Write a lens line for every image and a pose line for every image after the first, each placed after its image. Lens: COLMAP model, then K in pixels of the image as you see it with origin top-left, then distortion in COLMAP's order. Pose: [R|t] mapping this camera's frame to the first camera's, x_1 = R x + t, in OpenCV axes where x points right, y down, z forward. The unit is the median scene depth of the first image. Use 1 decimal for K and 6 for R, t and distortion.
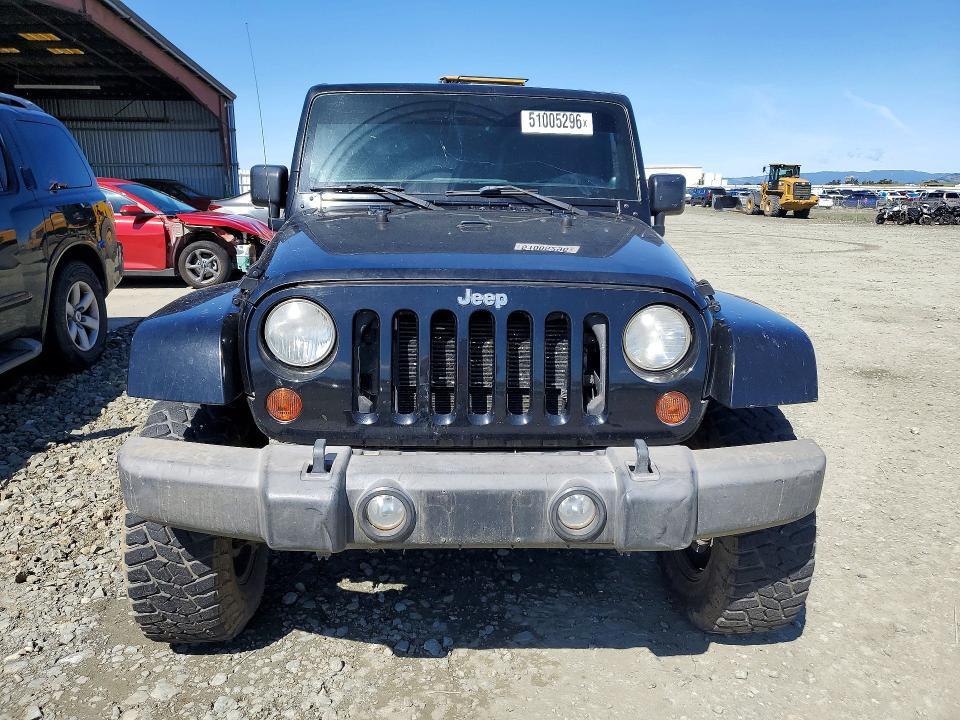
lens RADIAL K [[800.0, 0, 480.0], [0, 800.0, 360.0], [0, 0, 1]] dist [0.009166, 0.009724]
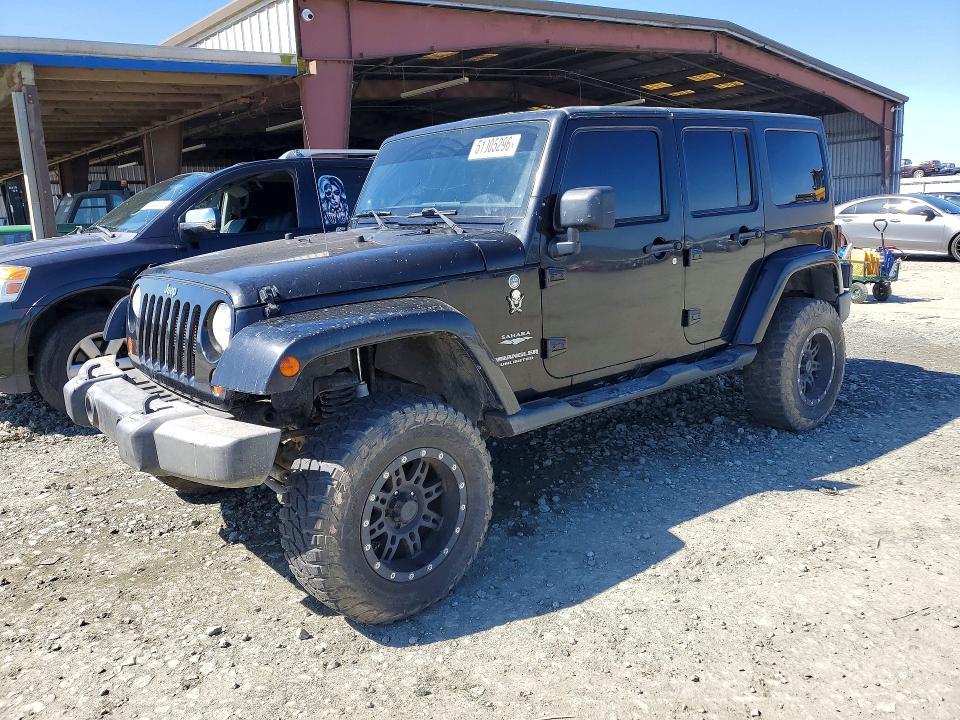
lens RADIAL K [[800.0, 0, 480.0], [0, 800.0, 360.0], [0, 0, 1]] dist [0.009166, 0.009724]
pose [[0.568566, 0.120178, -0.813812, 0.250229], [-0.131429, 0.989835, 0.054350, -0.016942], [0.812071, 0.076057, 0.578581, 0.095059]]
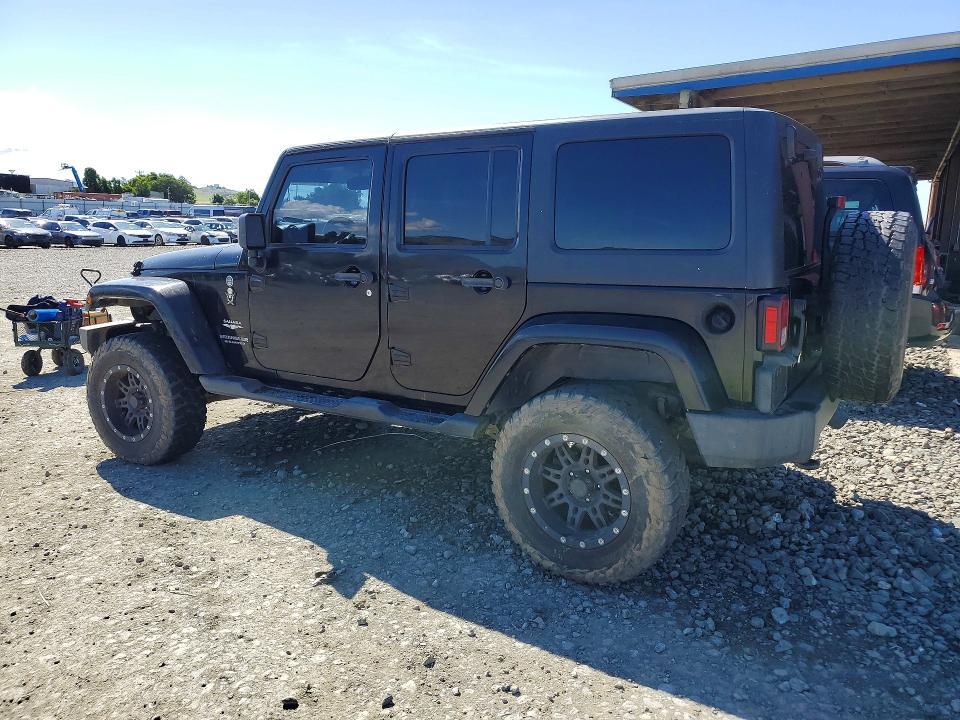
lens RADIAL K [[800.0, 0, 480.0], [0, 800.0, 360.0], [0, 0, 1]] dist [0.009166, 0.009724]
pose [[-0.643439, 0.117639, -0.756404, 0.240330], [-0.182973, 0.935844, 0.301192, -0.118953], [0.743308, 0.332200, -0.580634, 0.532020]]
